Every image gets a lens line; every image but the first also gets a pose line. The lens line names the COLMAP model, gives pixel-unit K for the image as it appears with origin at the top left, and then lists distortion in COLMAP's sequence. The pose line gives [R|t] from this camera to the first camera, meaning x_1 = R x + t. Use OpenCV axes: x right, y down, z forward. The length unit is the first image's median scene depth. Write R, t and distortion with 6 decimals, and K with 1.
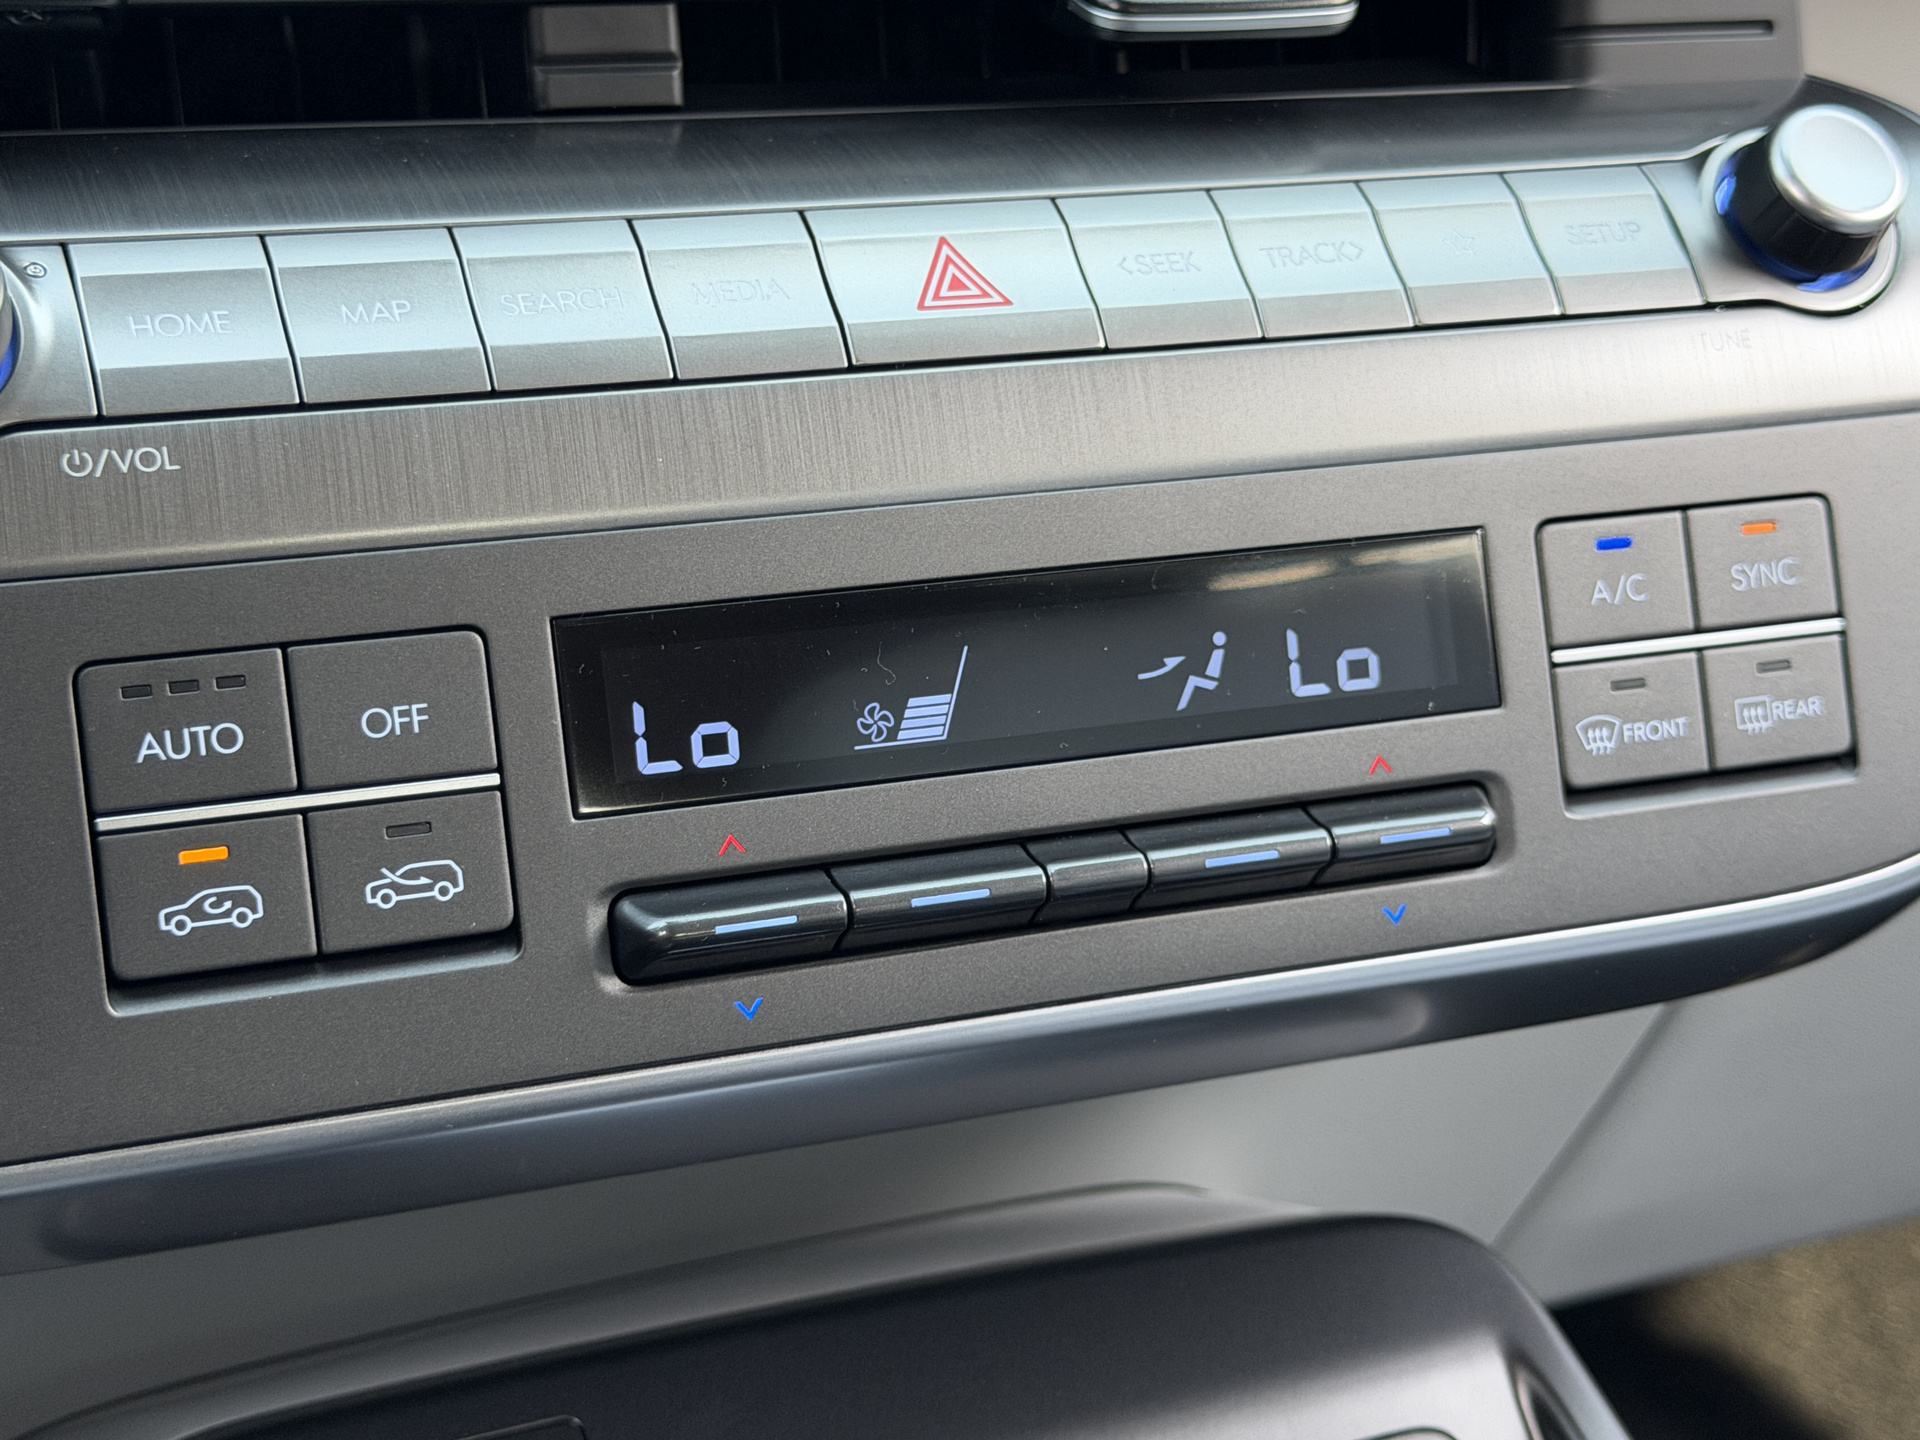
lens RADIAL K [[3328.6, 0, 965.9], [0, 3328.6, 727.2], [0, 0, 1]] dist [0.119483, -0.000345]
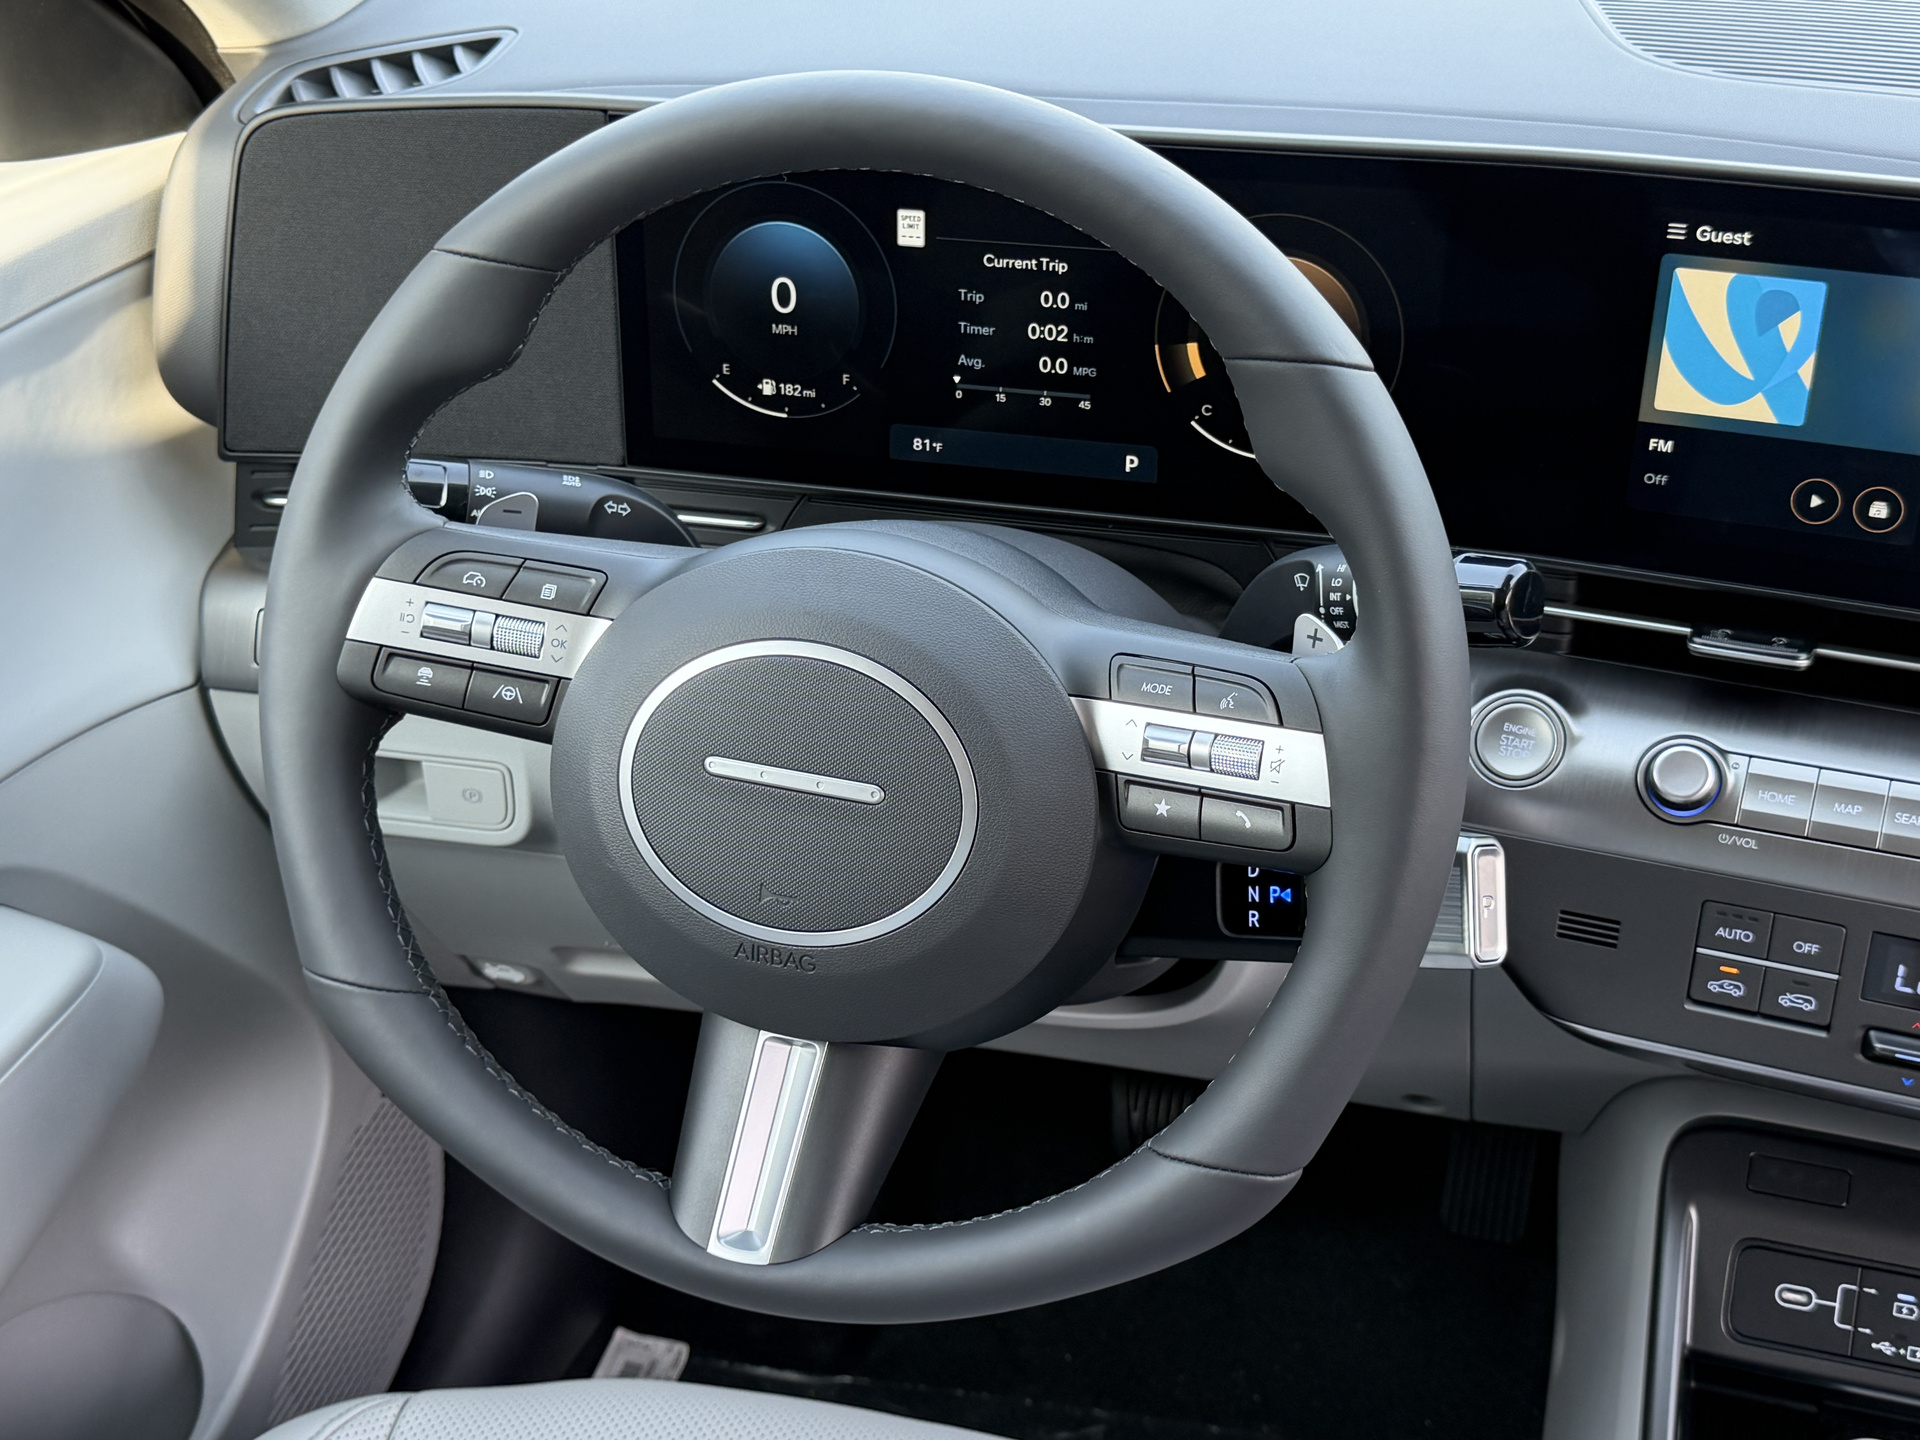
lens RADIAL K [[2506.2, 0, 952.9], [0, 2506.2, 748.3], [0, 0, 1]] dist [0.165929, -0.368293]
pose [[0.698977, 0.332522, -0.633135, 0.602312], [-0.177253, 0.938255, 0.297084, -0.636056], [0.692829, -0.095430, 0.714759, -0.999488]]
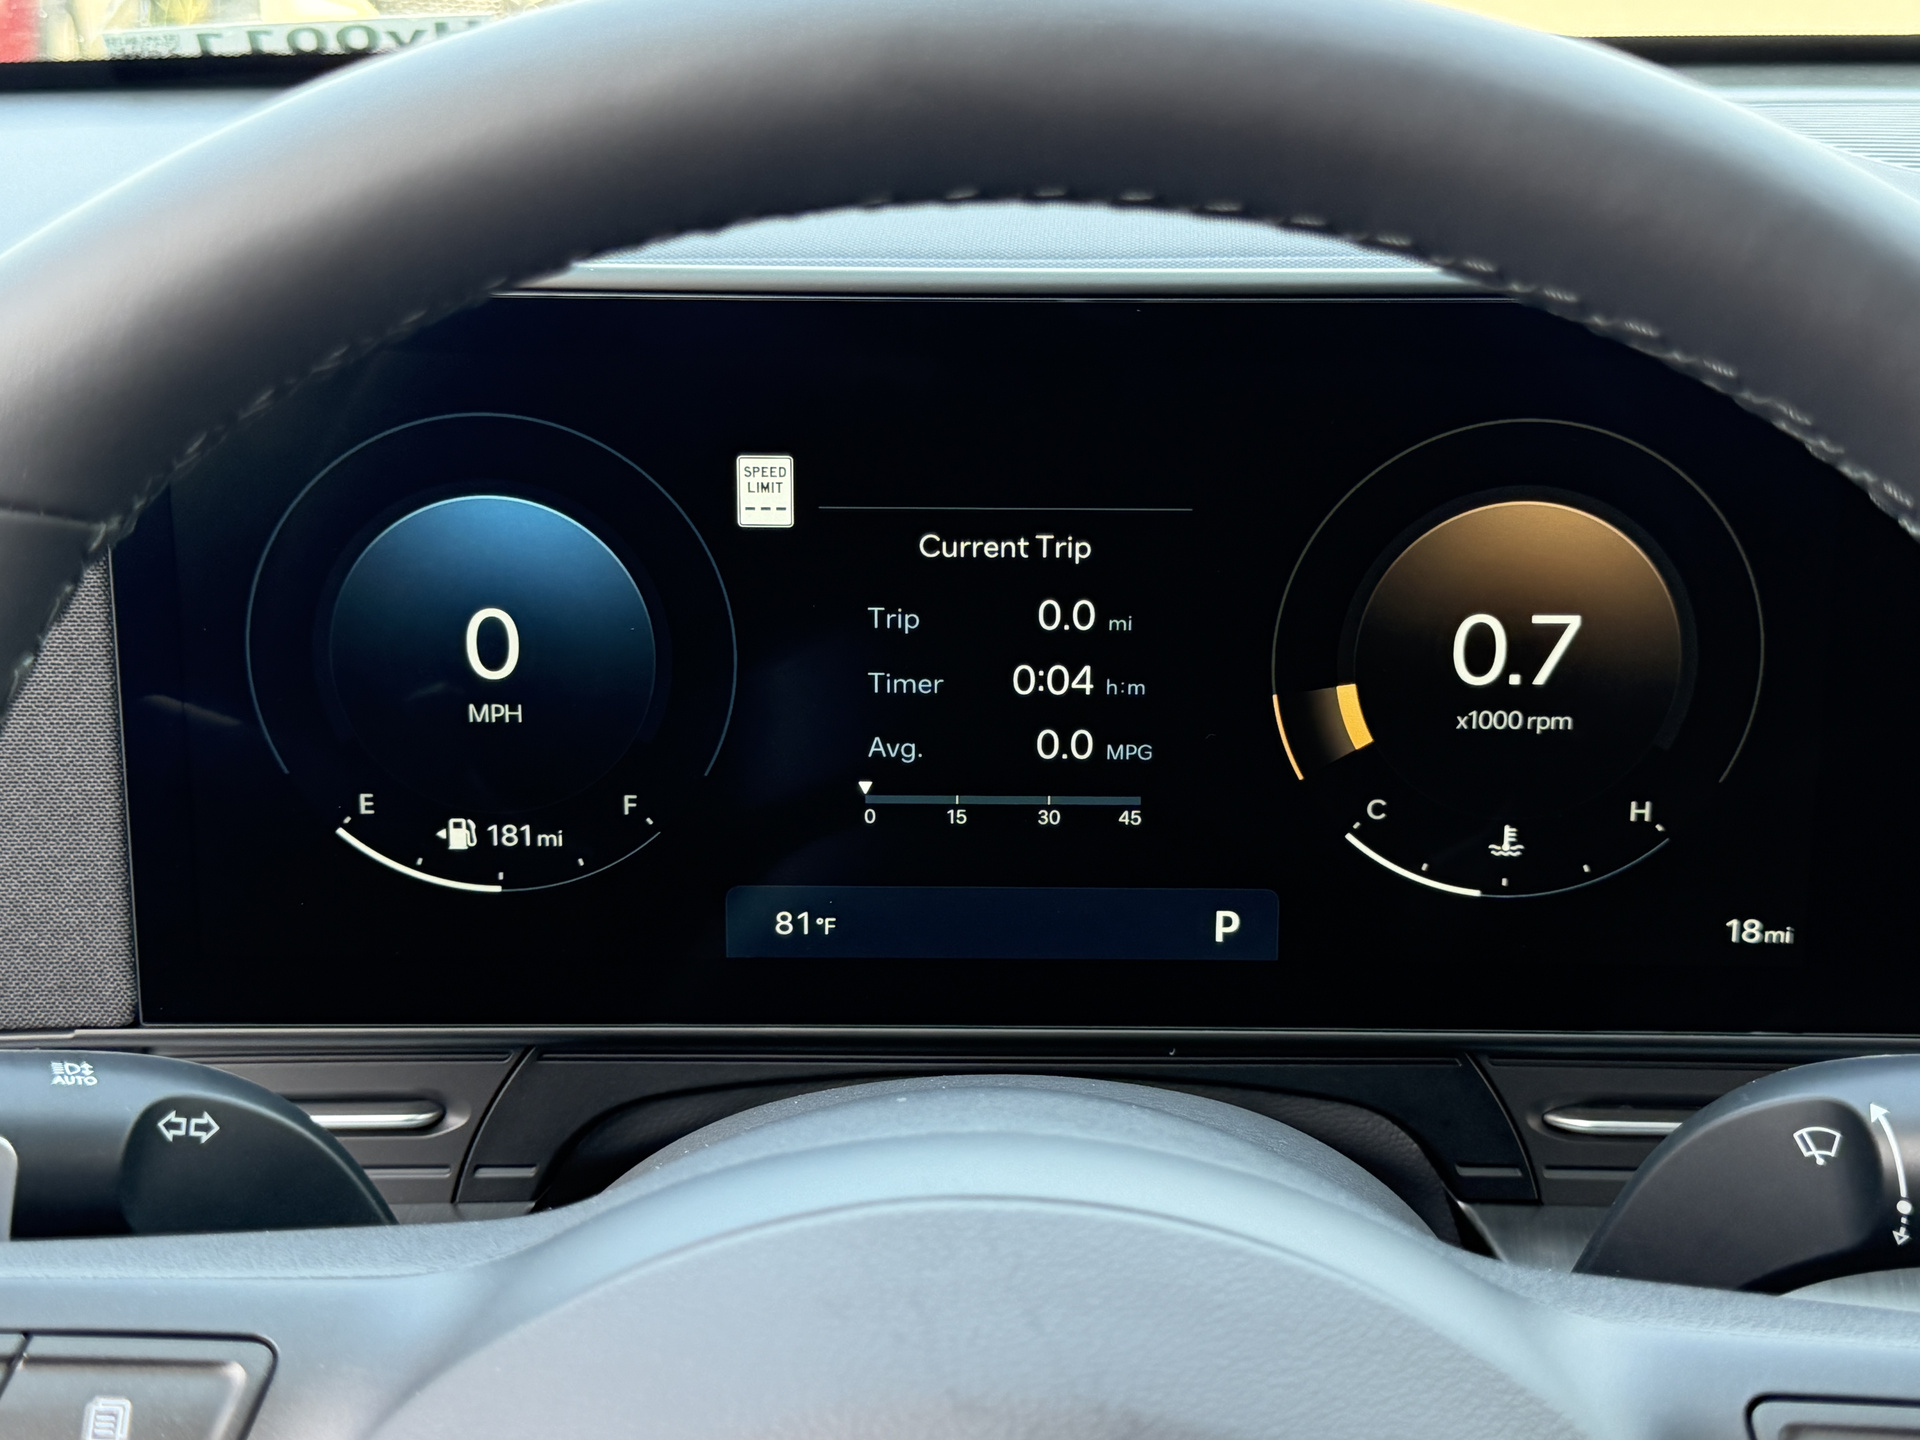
lens RADIAL K [[2506.2, 0, 952.9], [0, 2506.2, 748.3], [0, 0, 1]] dist [0.165929, -0.368293]
pose [[0.871493, 0.156328, -0.464824, -0.366340], [-0.140596, 0.987689, 0.068573, -0.380488], [0.469821, 0.005592, 0.882744, -0.332763]]
